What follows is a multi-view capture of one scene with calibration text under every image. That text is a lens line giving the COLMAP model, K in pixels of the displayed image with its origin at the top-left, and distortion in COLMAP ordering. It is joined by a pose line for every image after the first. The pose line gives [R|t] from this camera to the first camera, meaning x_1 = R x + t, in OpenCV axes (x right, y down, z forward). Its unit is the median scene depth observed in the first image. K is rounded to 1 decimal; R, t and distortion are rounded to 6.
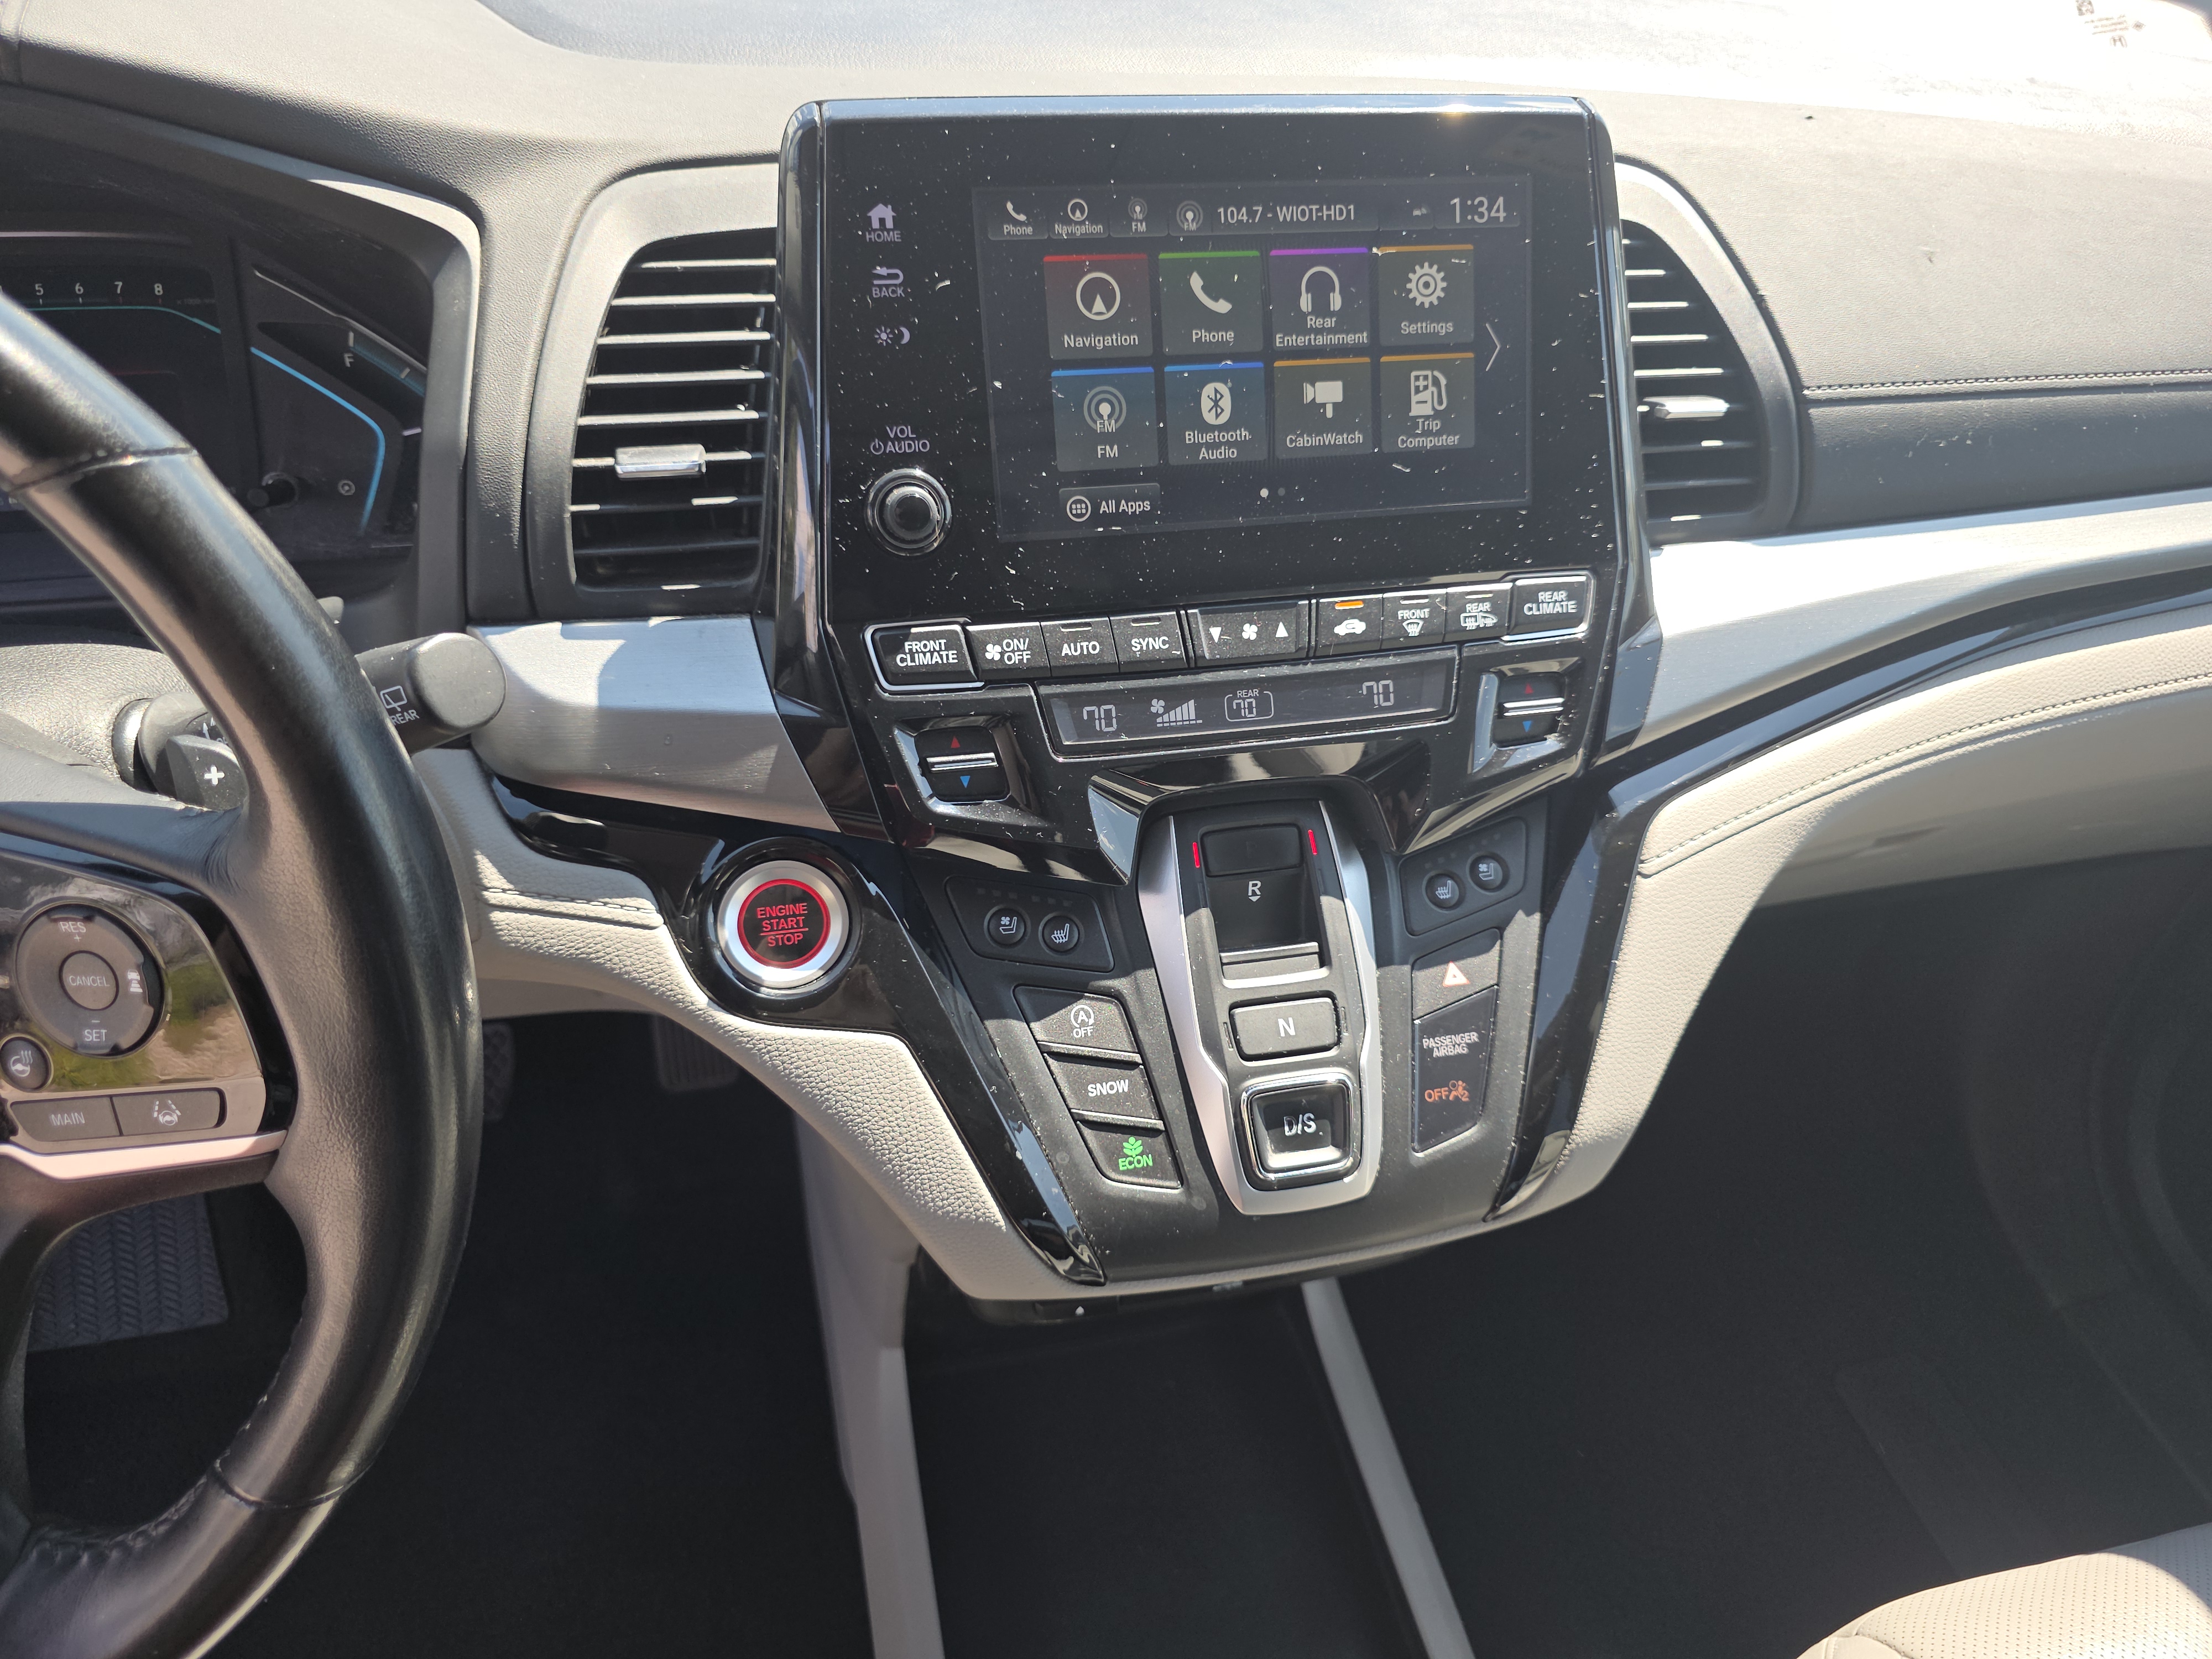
lens RADIAL K [[1466.5, 0, 1116.8], [0, 1466.5, 834.8], [0, 0, 1]] dist [0.089206, -0.147437]
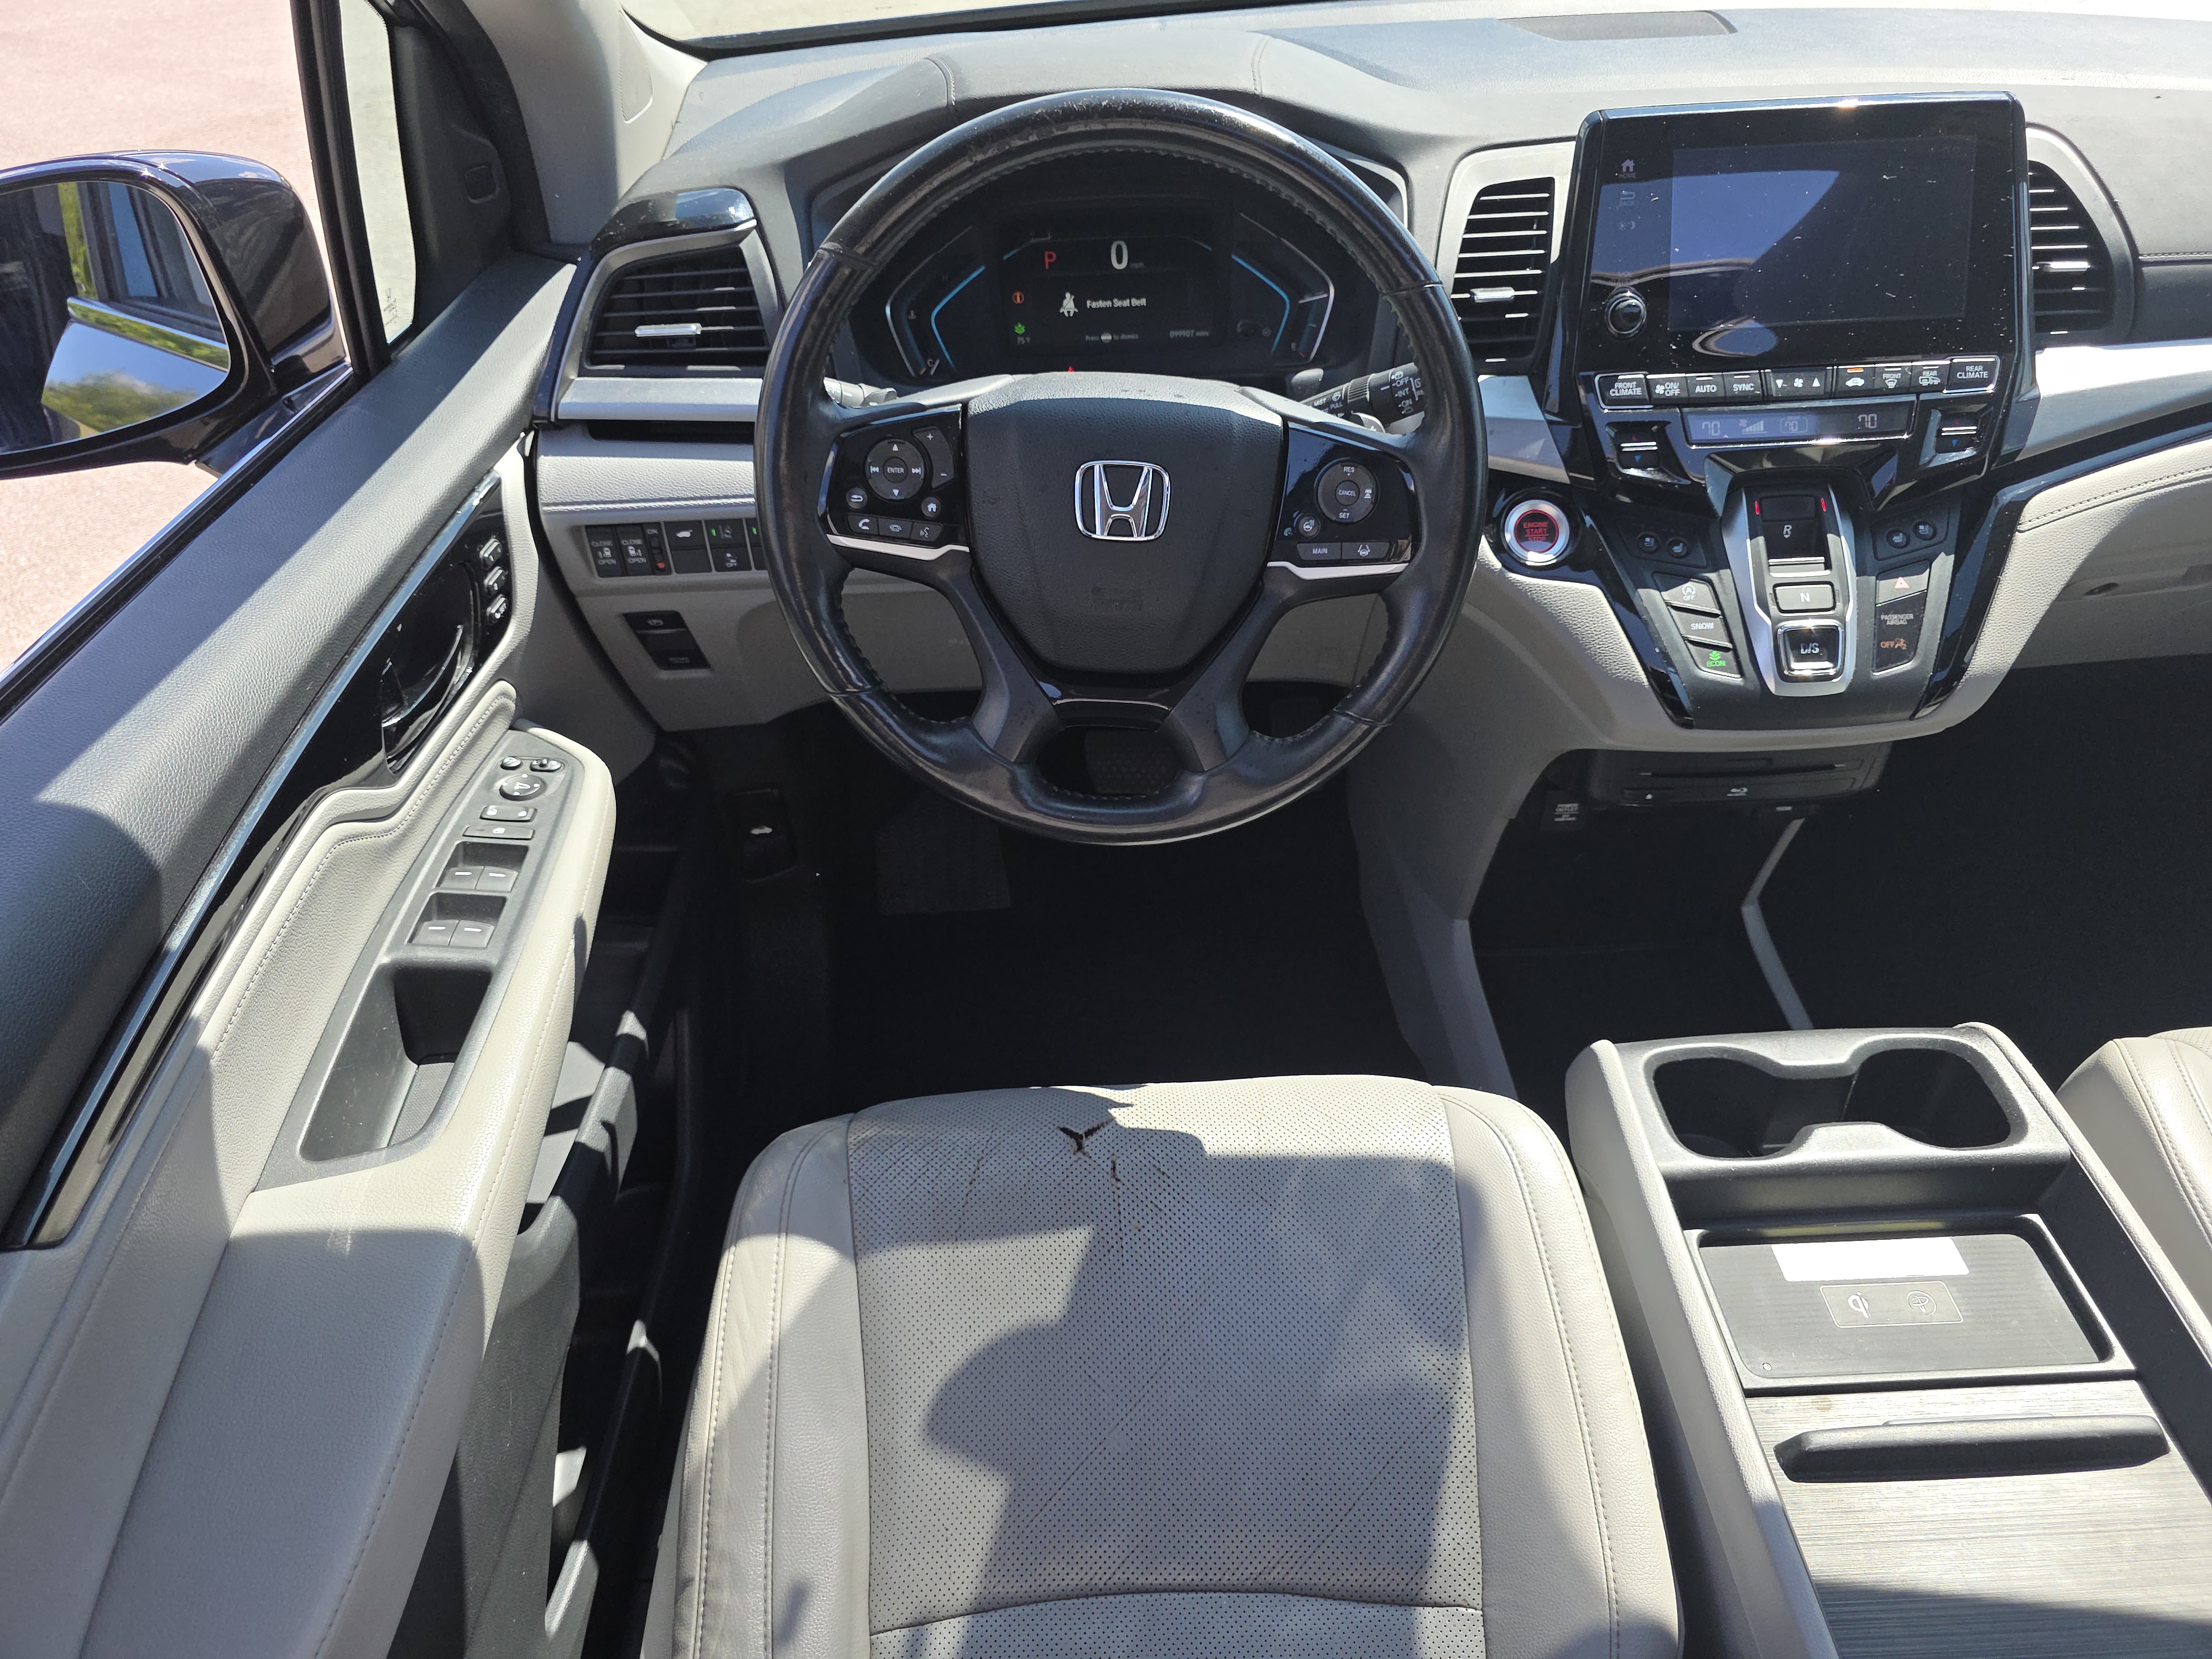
lens RADIAL K [[1489.1, 0, 1120.1], [0, 1489.1, 846.6], [0, 0, 1]] dist [0.001659, -0.002243]
pose [[0.976886, 0.058421, -0.205622, -0.325988], [-0.057167, 0.998292, 0.012038, 0.474123], [0.205974, -0.000005, 0.978557, -1.025458]]
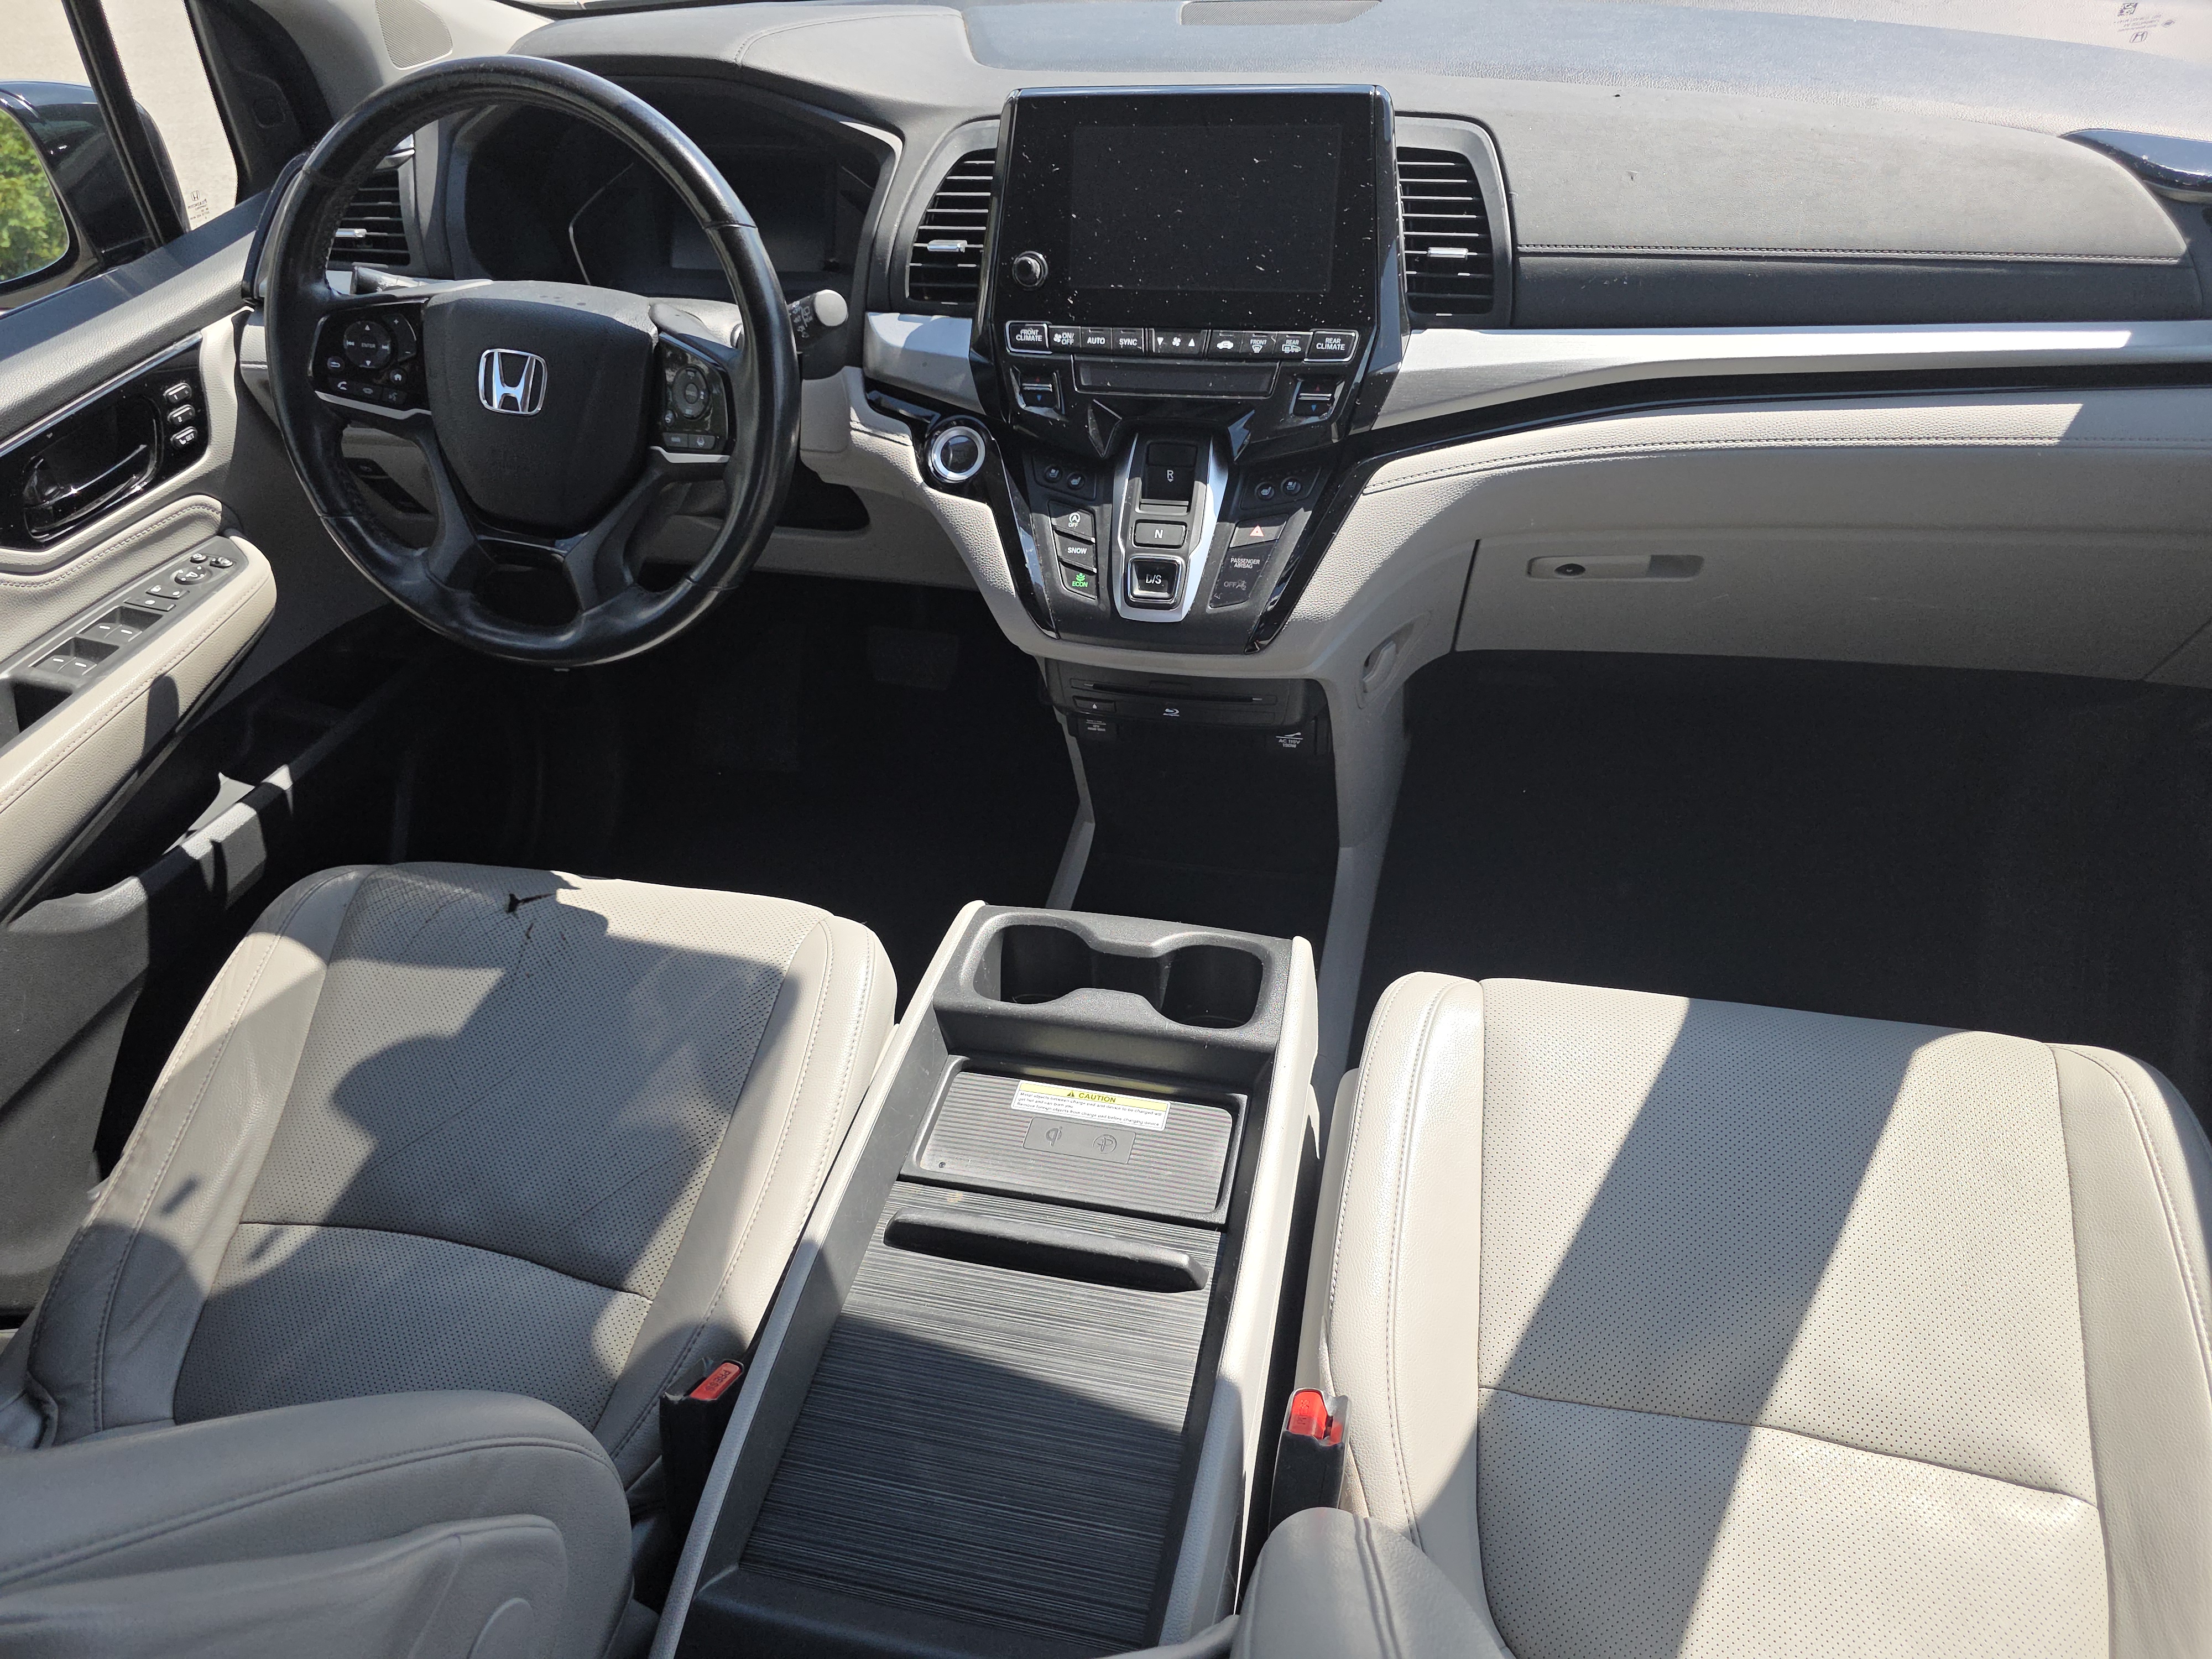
lens RADIAL K [[1466.5, 0, 1116.8], [0, 1466.5, 834.8], [0, 0, 1]] dist [0.089206, -0.147437]
pose [[0.893434, 0.200972, -0.401728, 1.001530], [-0.194923, 0.979198, 0.056356, 0.448439], [0.404698, 0.027956, 0.914023, -0.948300]]
